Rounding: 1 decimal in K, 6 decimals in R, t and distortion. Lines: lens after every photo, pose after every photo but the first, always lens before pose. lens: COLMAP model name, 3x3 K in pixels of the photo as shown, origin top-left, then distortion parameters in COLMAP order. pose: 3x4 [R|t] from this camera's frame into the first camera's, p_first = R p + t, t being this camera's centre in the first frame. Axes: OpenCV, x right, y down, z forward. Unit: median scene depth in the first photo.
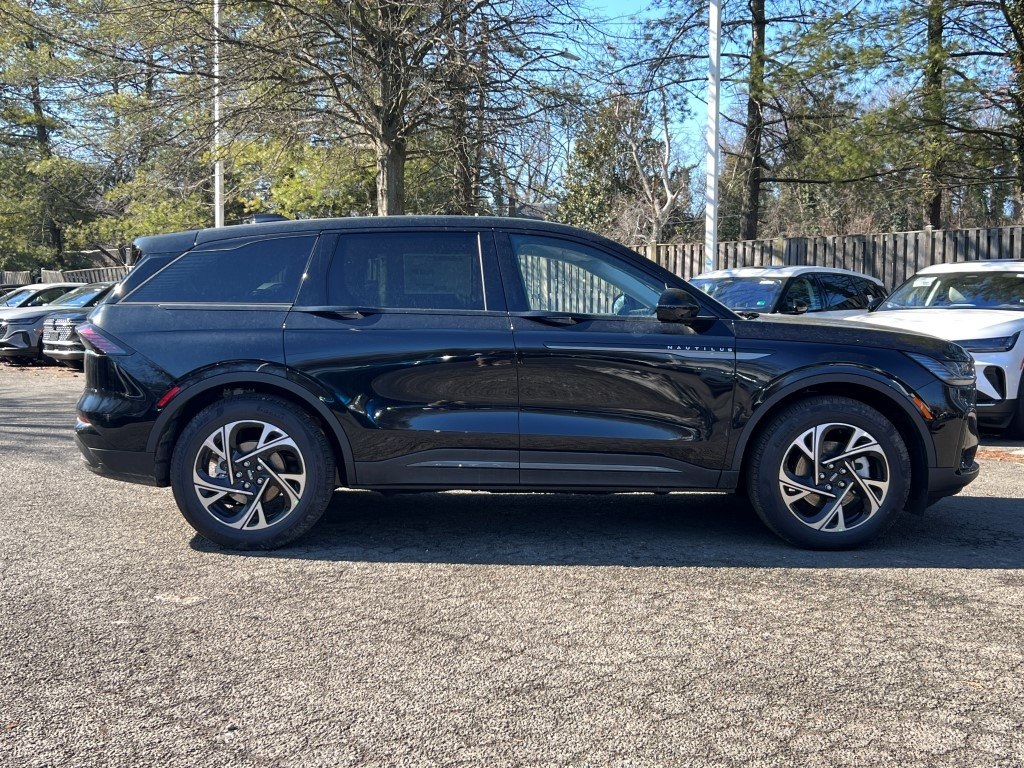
lens RADIAL K [[1134.5, 0, 512.0], [0, 1134.5, 384.0], [0, 0, 1]] dist [0.006156, 0.003210]
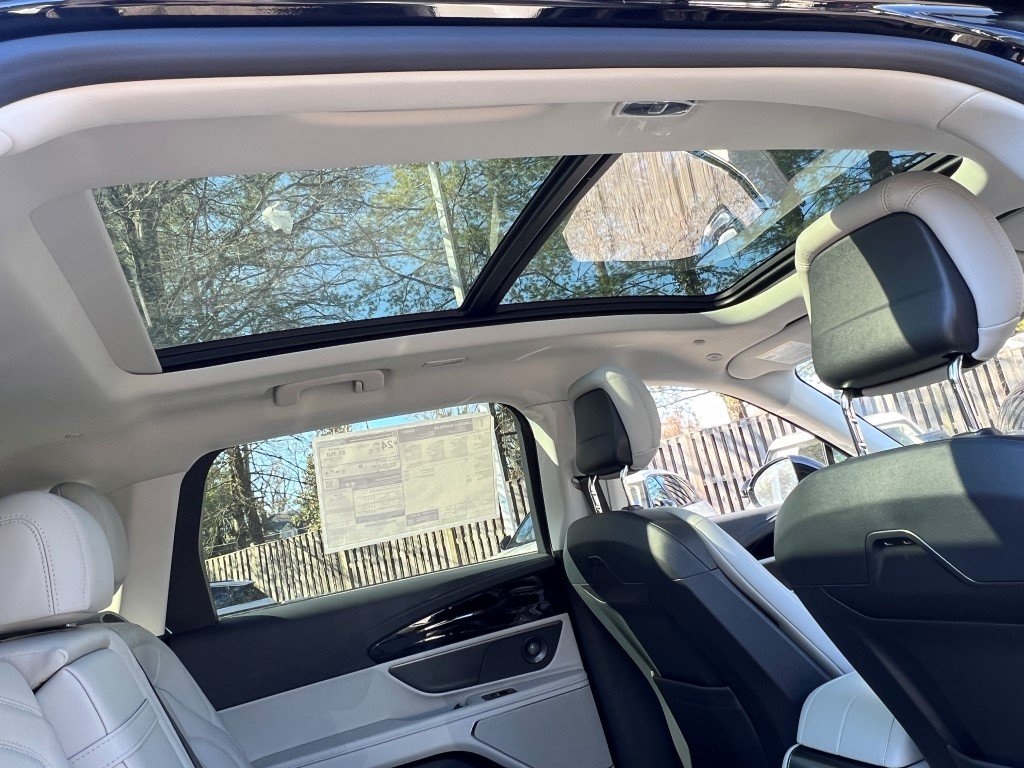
lens RADIAL K [[737.1, 0, 512.0], [0, 737.1, 384.0], [0, 0, 1]] dist [-0.000736, -0.000089]
pose [[0.928296, -0.132541, 0.347418, -0.043658], [0.232239, 0.936336, -0.263324, -0.021537], [-0.290399, 0.325127, 0.899978, 0.297277]]
